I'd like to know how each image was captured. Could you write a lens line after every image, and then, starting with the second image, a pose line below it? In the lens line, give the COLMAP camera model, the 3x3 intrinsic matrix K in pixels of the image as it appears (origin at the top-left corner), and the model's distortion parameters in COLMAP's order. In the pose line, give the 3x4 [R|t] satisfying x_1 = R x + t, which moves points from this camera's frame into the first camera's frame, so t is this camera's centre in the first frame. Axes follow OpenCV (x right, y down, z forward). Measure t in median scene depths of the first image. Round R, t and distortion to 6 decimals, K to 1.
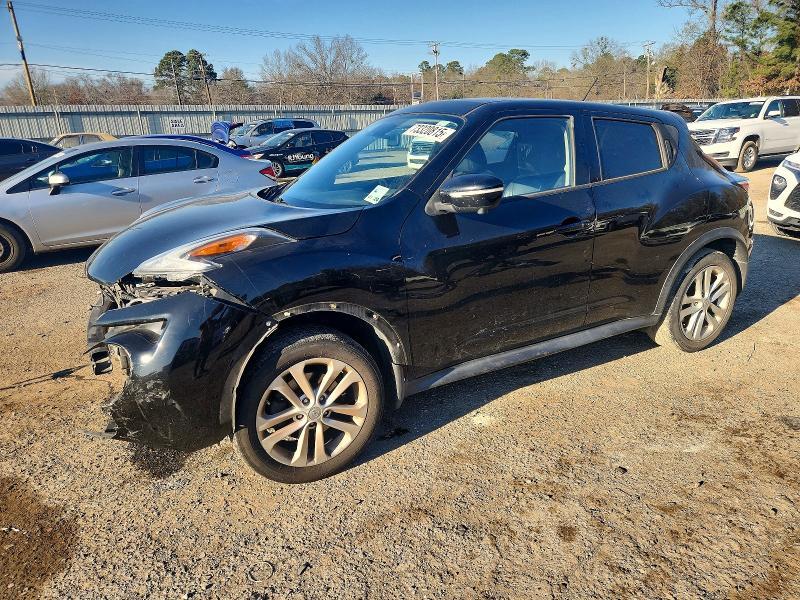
lens RADIAL K [[530.3, 0, 405.8], [0, 530.3, 304.3], [0, 0, 1]] dist [0.010994, -0.008839]
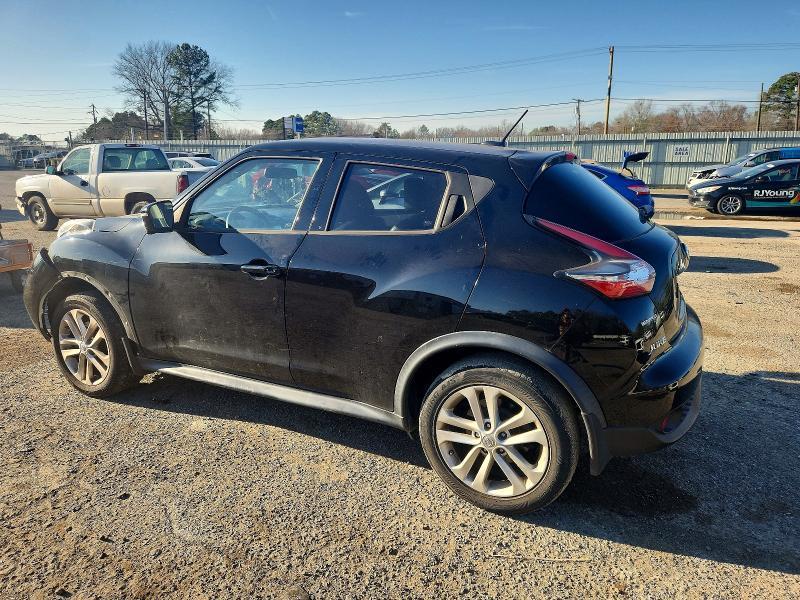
lens RADIAL K [[530.3, 0, 405.2], [0, 530.3, 297.7], [0, 0, 1]] dist [0.010994, -0.008839]
pose [[0.562956, 0.228582, -0.794249, 0.174355], [-0.273469, 0.958380, 0.081987, -0.034959], [0.779933, 0.171047, 0.602036, 0.089992]]
